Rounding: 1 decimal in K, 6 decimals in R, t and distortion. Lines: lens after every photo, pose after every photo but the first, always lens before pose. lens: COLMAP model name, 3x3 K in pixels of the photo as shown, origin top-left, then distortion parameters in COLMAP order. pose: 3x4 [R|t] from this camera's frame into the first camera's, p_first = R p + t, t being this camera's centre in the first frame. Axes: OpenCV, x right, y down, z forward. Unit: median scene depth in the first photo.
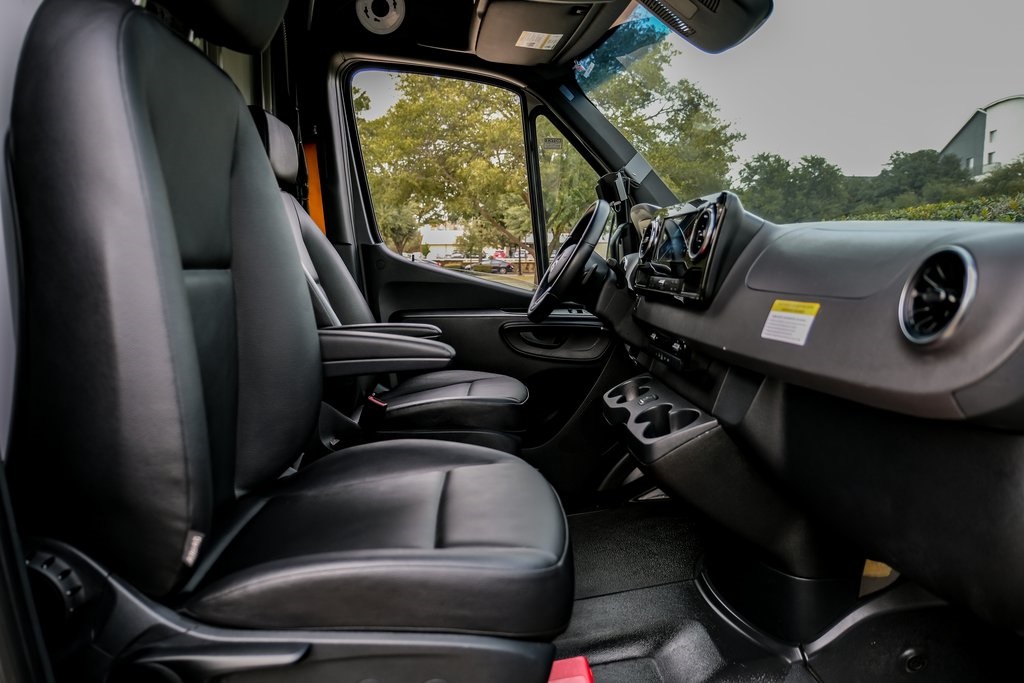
lens RADIAL K [[678.1, 0, 527.5], [0, 678.1, 341.5], [0, 0, 1]] dist [-0.011034, 0.005691]
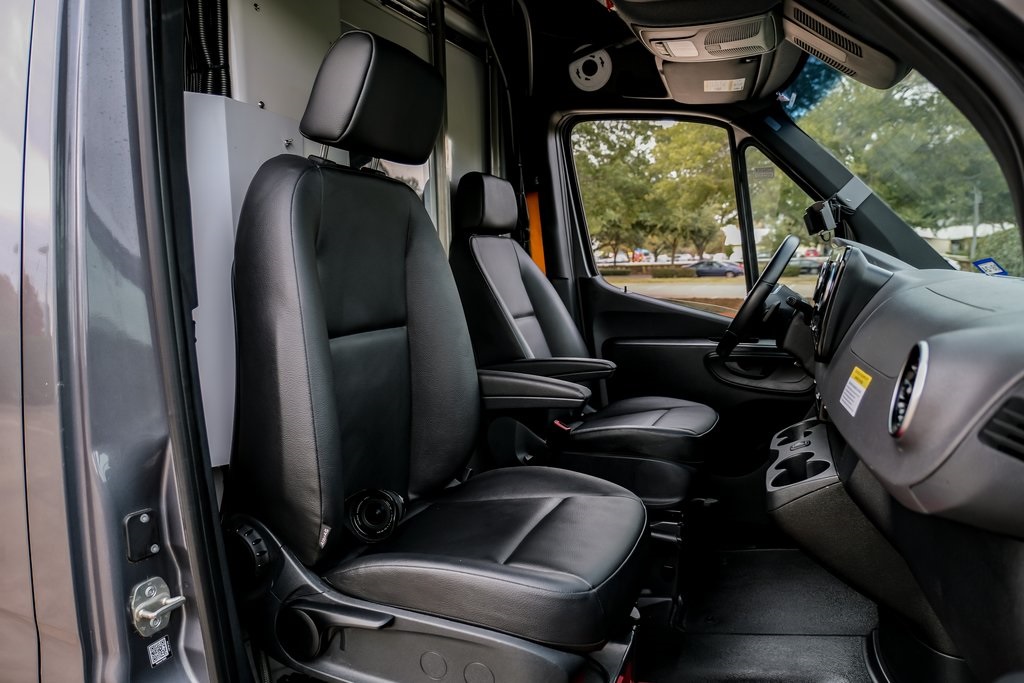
lens RADIAL K [[678.1, 0, 527.5], [0, 678.1, 341.5], [0, 0, 1]] dist [-0.011034, 0.005691]
pose [[0.912436, 0.020965, -0.408682, 0.170501], [-0.024746, 0.999686, -0.003965, -0.041819], [0.408470, 0.013731, 0.912668, -0.057178]]
